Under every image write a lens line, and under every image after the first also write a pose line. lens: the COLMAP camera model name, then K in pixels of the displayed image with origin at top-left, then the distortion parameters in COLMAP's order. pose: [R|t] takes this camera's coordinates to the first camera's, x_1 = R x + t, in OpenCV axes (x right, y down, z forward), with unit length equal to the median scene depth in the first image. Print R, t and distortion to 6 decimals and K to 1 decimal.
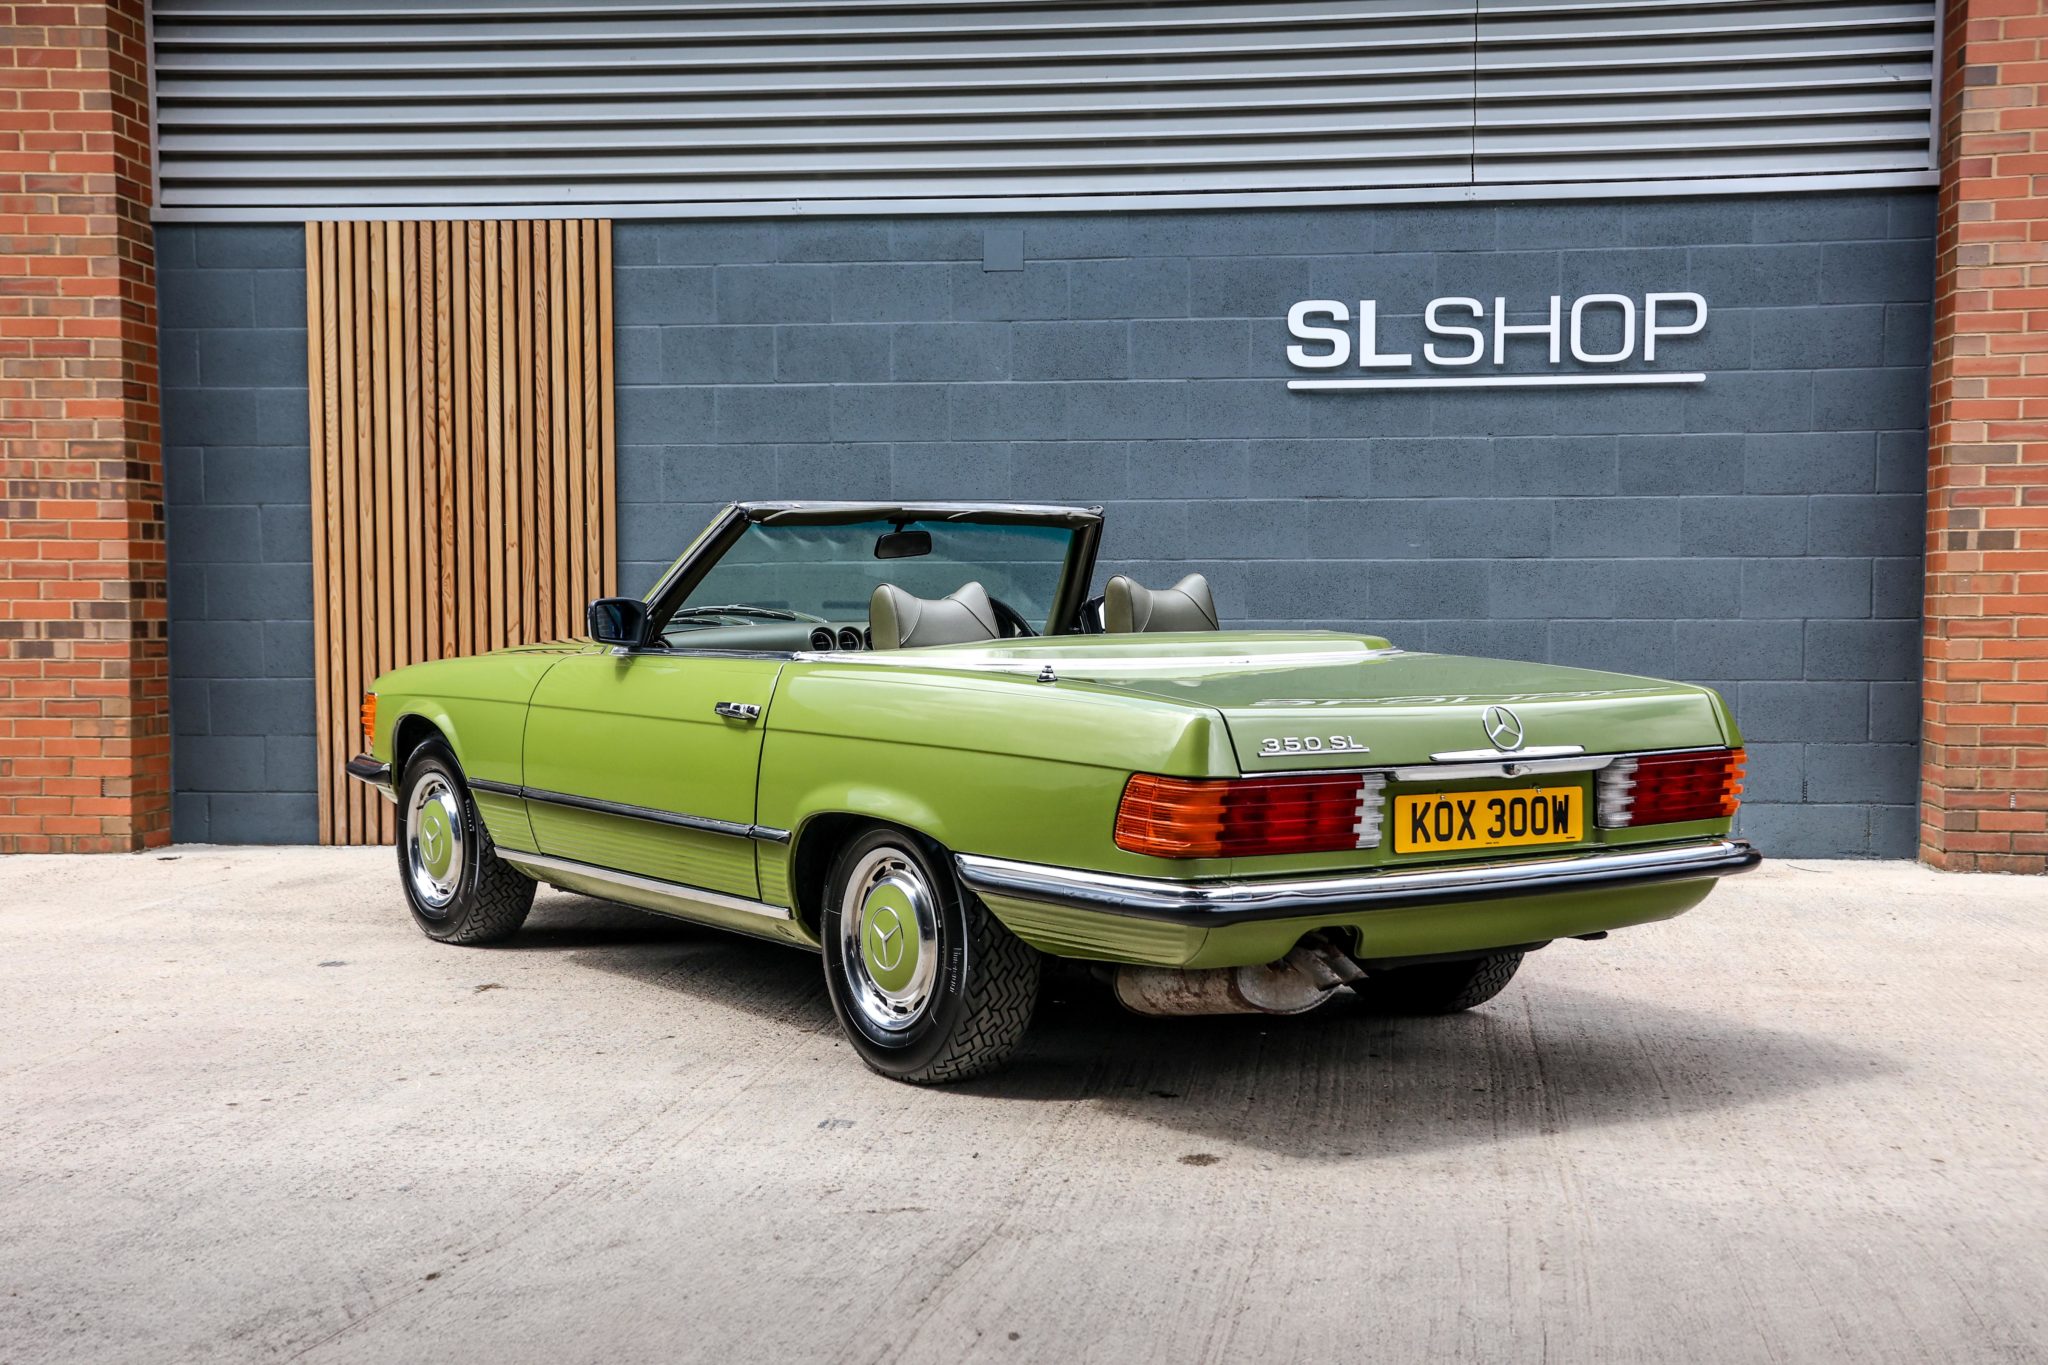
lens RADIAL K [[2564.2, 0, 1024.0], [0, 2564.2, 682.5], [0, 0, 1]] dist [0.090552, 0.391834]
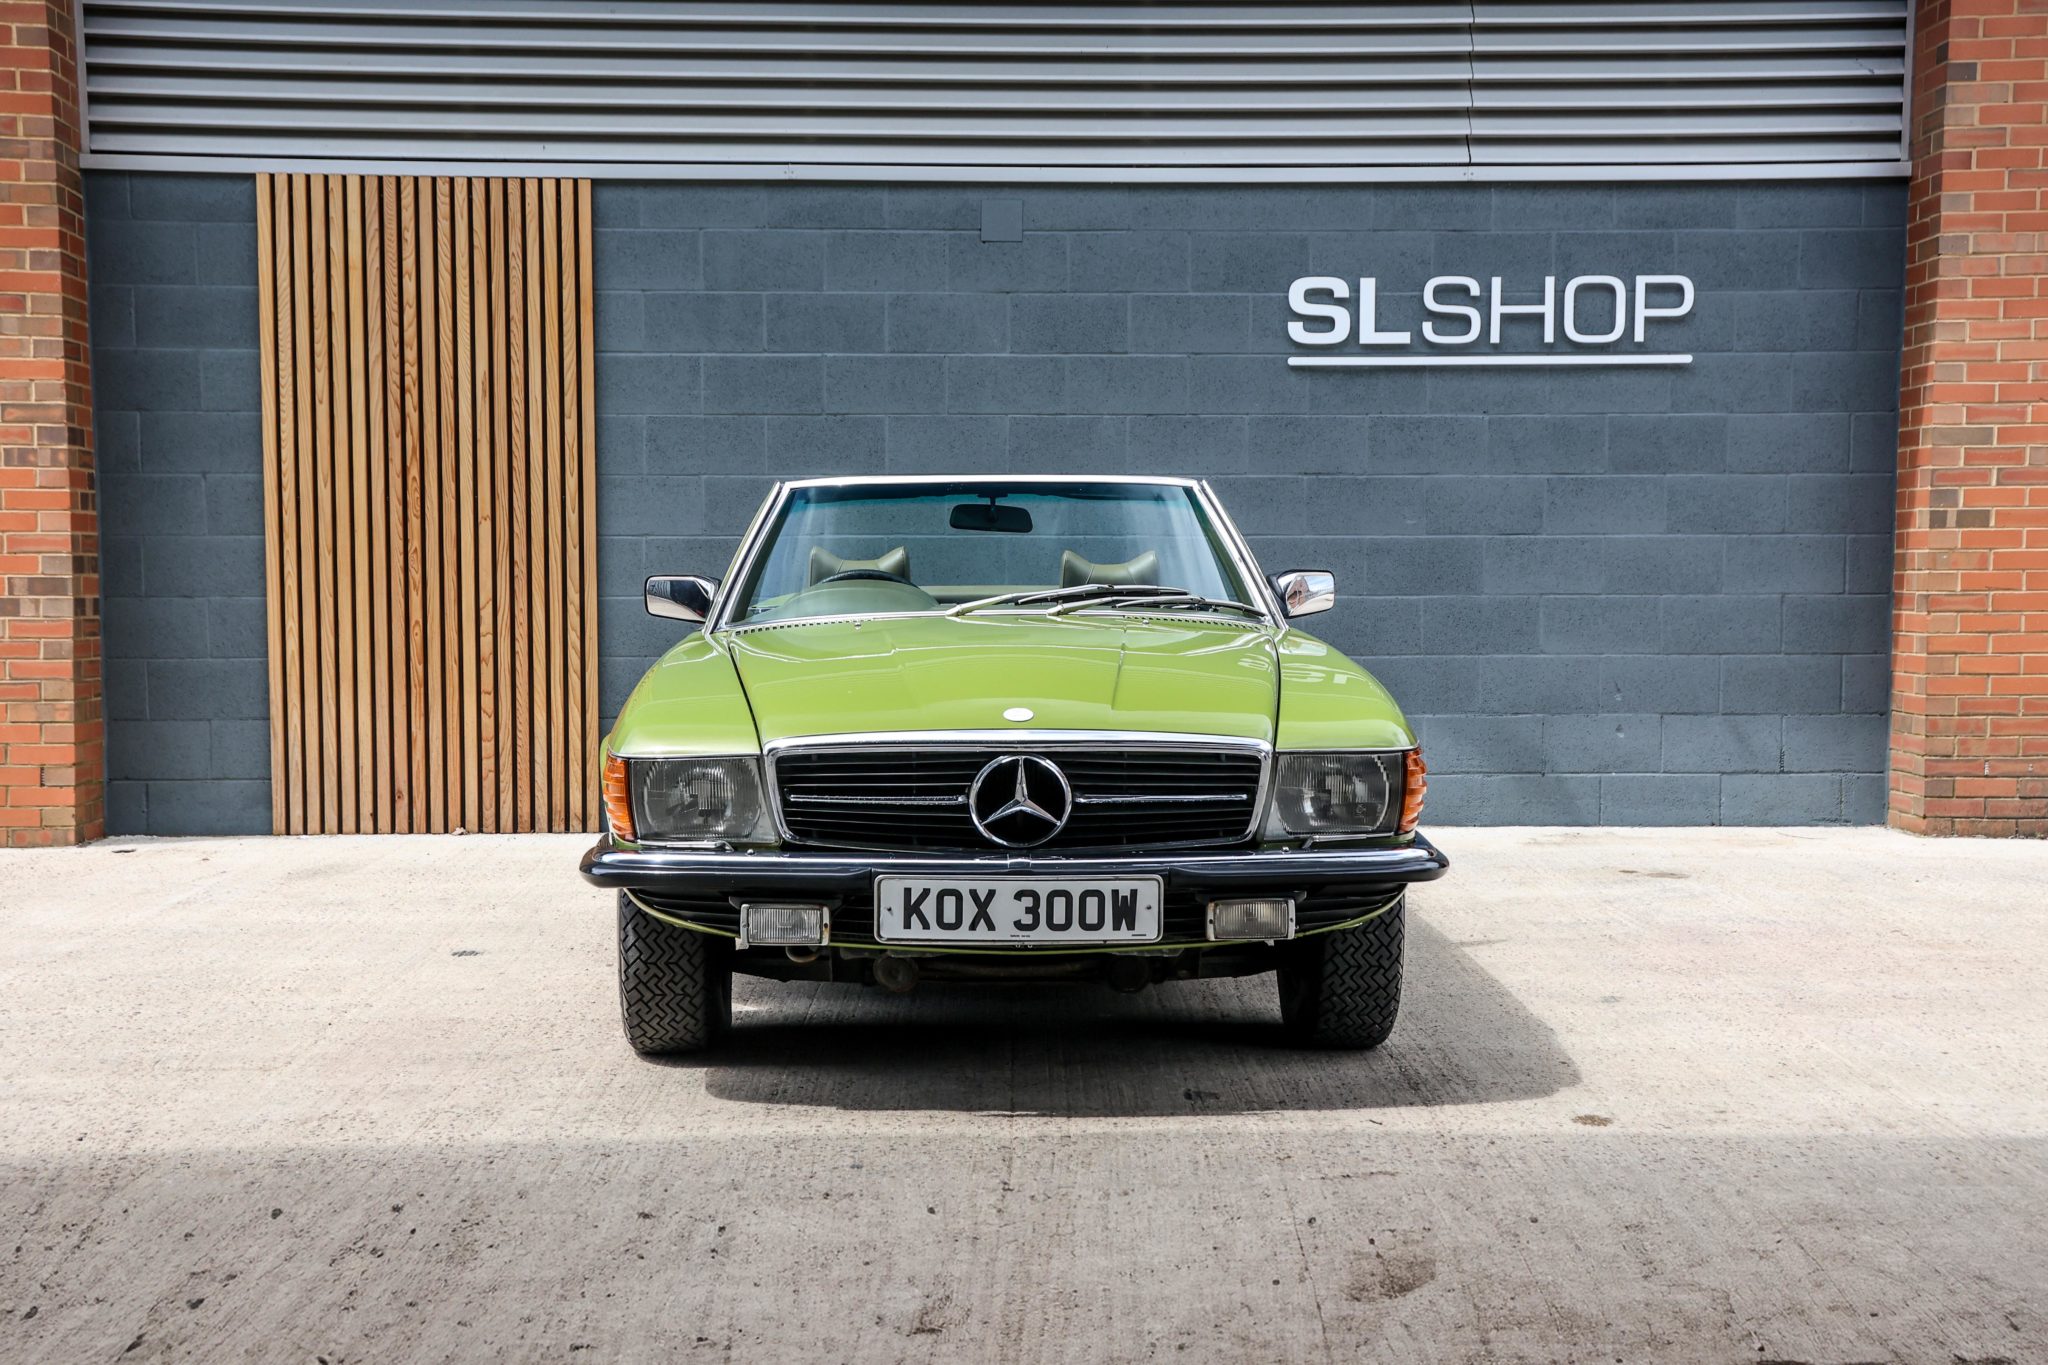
lens RADIAL K [[2689.1, 0, 1035.4], [0, 2689.1, 680.7], [0, 0, 1]] dist [0.103954, 0.463659]
pose [[0.988444, -0.005527, 0.151483, -0.153755], [0.004809, 0.999975, 0.005106, 0.002776], [-0.151508, -0.004319, 0.988447, -0.023209]]
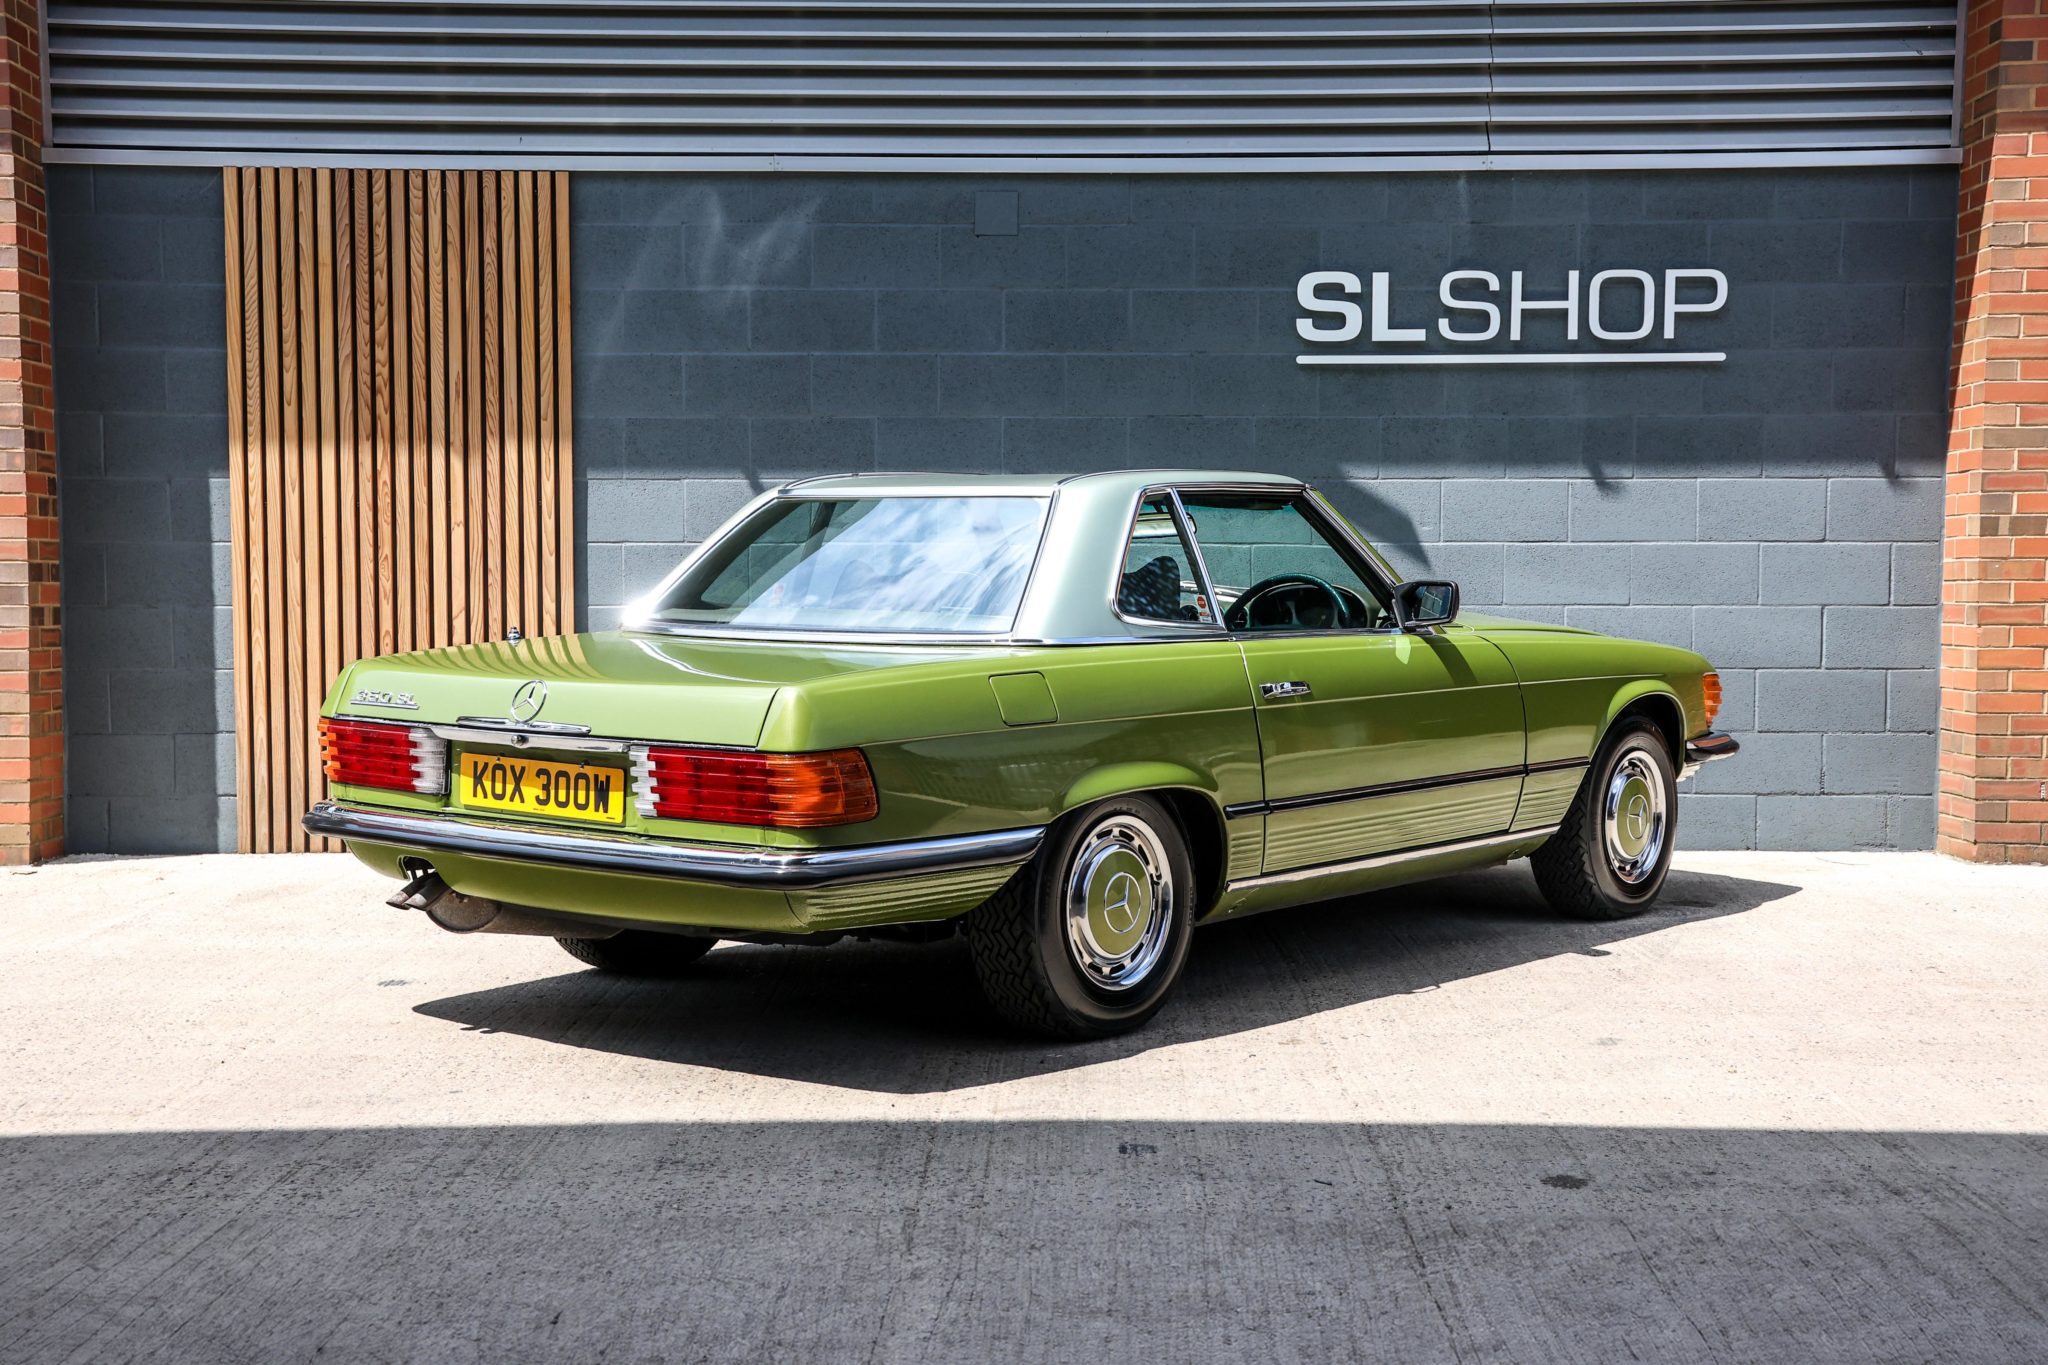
lens RADIAL K [[2694.9, 0, 1017.5], [0, 2694.9, 669.1], [0, 0, 1]] dist [0.125483, 0.379493]
pose [[0.992889, -0.001918, 0.119032, -0.119490], [0.002445, 0.999988, -0.004282, 0.002960], [-0.119022, 0.004542, 0.992881, 0.016335]]
